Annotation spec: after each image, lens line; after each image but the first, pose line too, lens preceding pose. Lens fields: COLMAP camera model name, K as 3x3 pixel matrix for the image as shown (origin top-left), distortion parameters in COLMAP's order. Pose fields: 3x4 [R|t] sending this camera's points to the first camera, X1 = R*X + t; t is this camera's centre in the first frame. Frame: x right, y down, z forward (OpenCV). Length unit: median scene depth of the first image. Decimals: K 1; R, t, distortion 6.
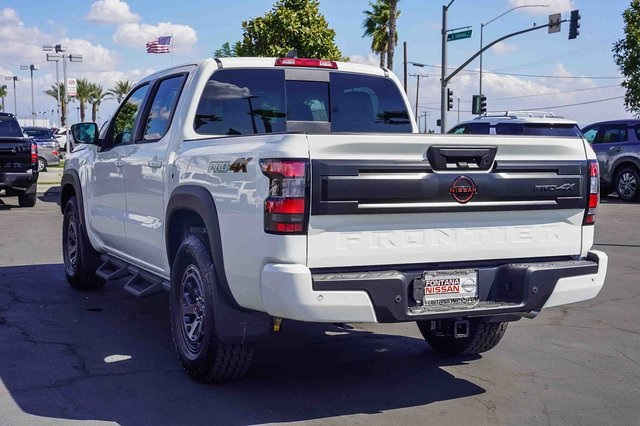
lens RADIAL K [[922.7, 0, 320.0], [0, 922.7, 213.0], [0, 0, 1]] dist [0.094548, 0.083904]
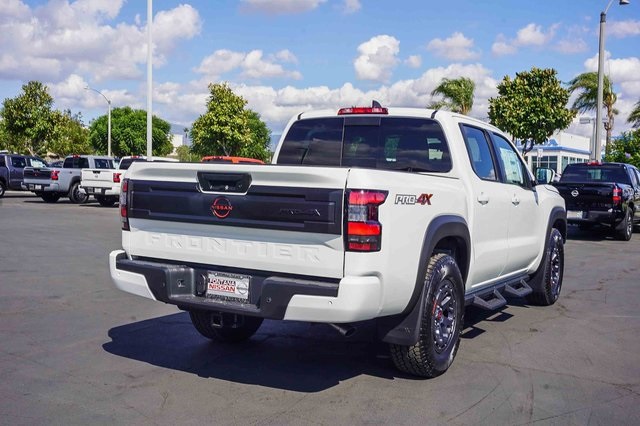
lens RADIAL K [[740.0, 0, 320.0], [0, 740.0, 213.0], [0, 0, 1]] dist [-0.006439, -0.003826]
pose [[0.566139, 0.049905, -0.822798, 1.004889], [-0.088926, 0.996038, -0.000775, -0.027678], [0.819499, 0.073607, 0.568334, 0.530389]]
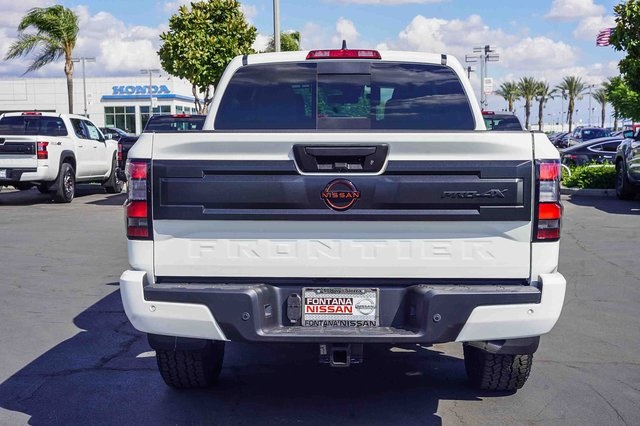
lens RADIAL K [[922.7, 0, 320.0], [0, 922.7, 213.0], [0, 0, 1]] dist [0.094548, 0.083904]
pose [[0.886387, 0.024815, -0.462280, 0.516486], [-0.023570, 0.999686, 0.008467, -0.014644], [0.462345, 0.003391, 0.886694, 0.224698]]
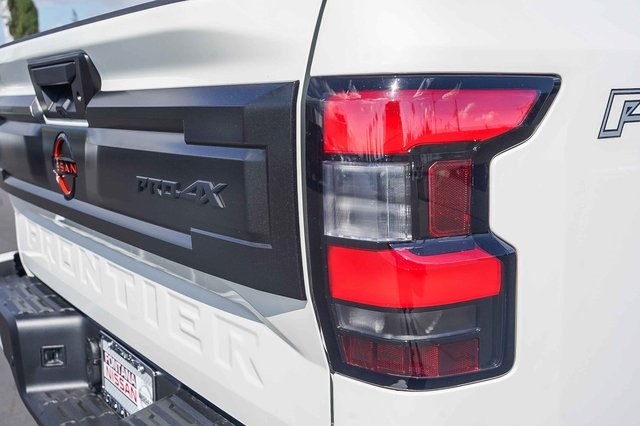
lens RADIAL K [[740.0, 0, 320.0], [0, 740.0, 213.0], [0, 0, 1]] dist [-0.006439, -0.003826]
pose [[0.156575, 0.148235, -0.976479, 0.480374], [-0.032700, 0.988909, 0.144878, -0.053730], [0.987125, 0.009247, 0.159685, 1.024671]]
